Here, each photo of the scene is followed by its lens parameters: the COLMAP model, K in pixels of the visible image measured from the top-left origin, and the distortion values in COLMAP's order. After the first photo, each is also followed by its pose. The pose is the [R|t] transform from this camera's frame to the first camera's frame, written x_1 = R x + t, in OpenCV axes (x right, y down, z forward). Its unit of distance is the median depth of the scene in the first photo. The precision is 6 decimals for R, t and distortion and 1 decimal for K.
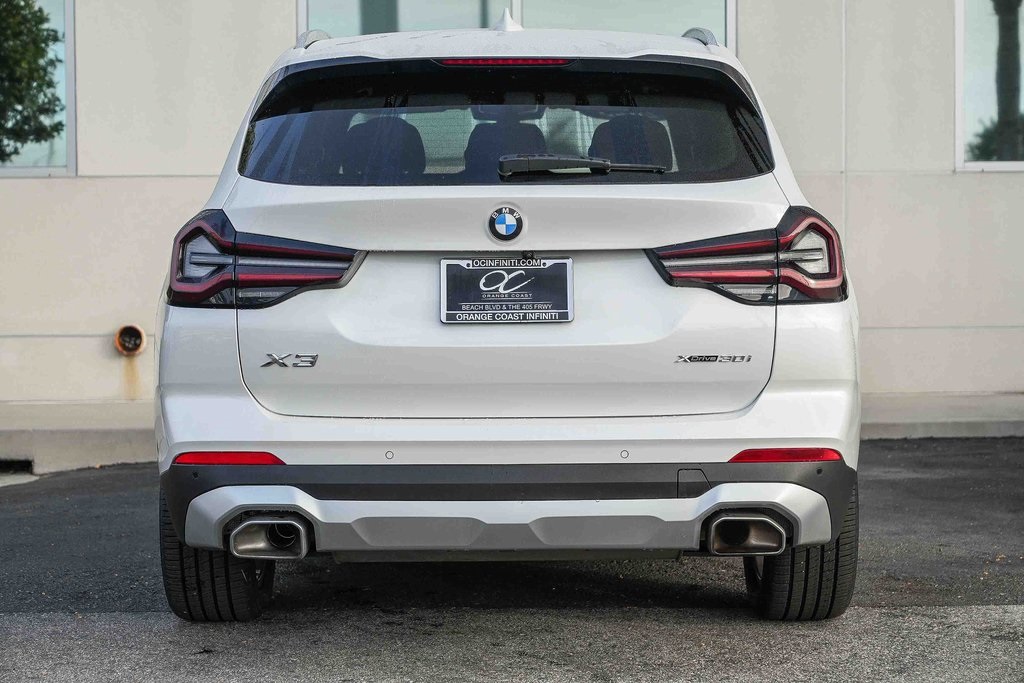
lens RADIAL K [[2056.9, 0, 512.0], [0, 2056.9, 341.5], [0, 0, 1]] dist [-0.042724, -0.387689]
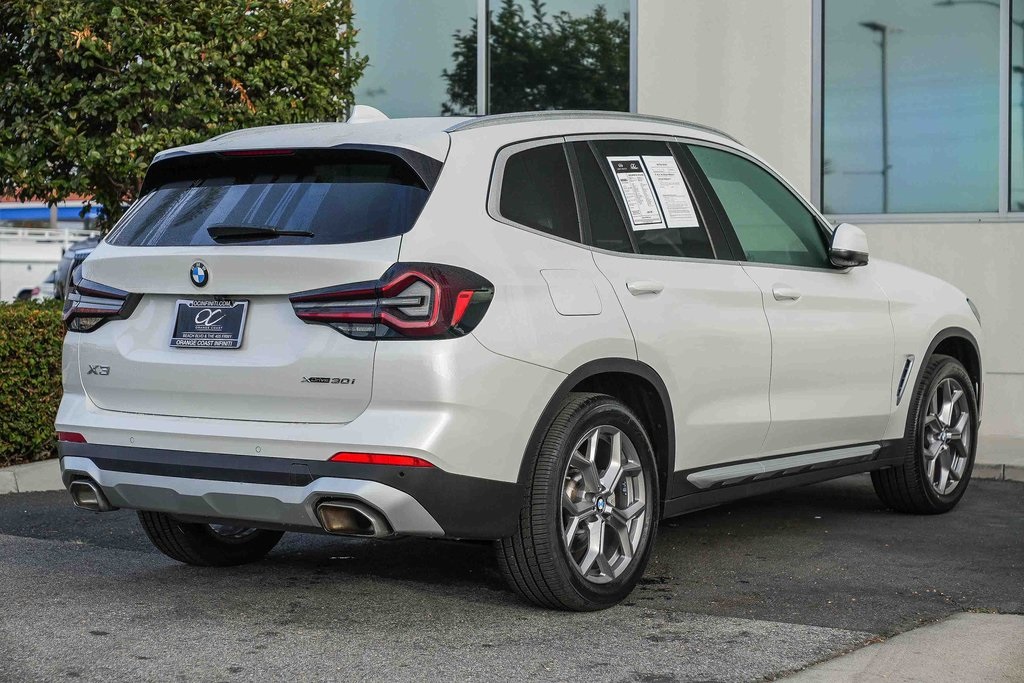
lens RADIAL K [[2056.9, 0, 512.0], [0, 2056.9, 341.5], [0, 0, 1]] dist [-0.042724, -0.387689]
pose [[0.818839, 0.027828, -0.573348, 0.933302], [-0.043000, 0.998991, -0.012925, -0.004309], [0.572410, 0.035238, 0.819210, 0.007904]]
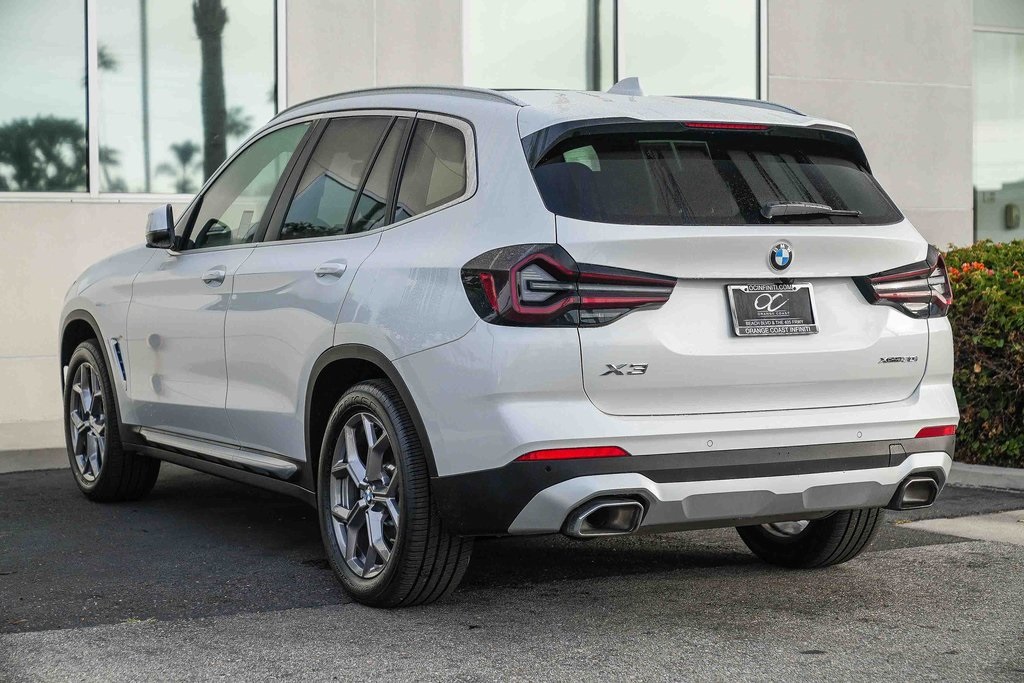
lens RADIAL K [[2056.9, 0, 512.0], [0, 2056.9, 341.5], [0, 0, 1]] dist [-0.042724, -0.387689]
pose [[0.871496, -0.019329, 0.490021, -0.758665], [0.026089, 0.999635, -0.006968, -0.000514], [-0.489708, 0.018857, 0.871683, -0.020239]]
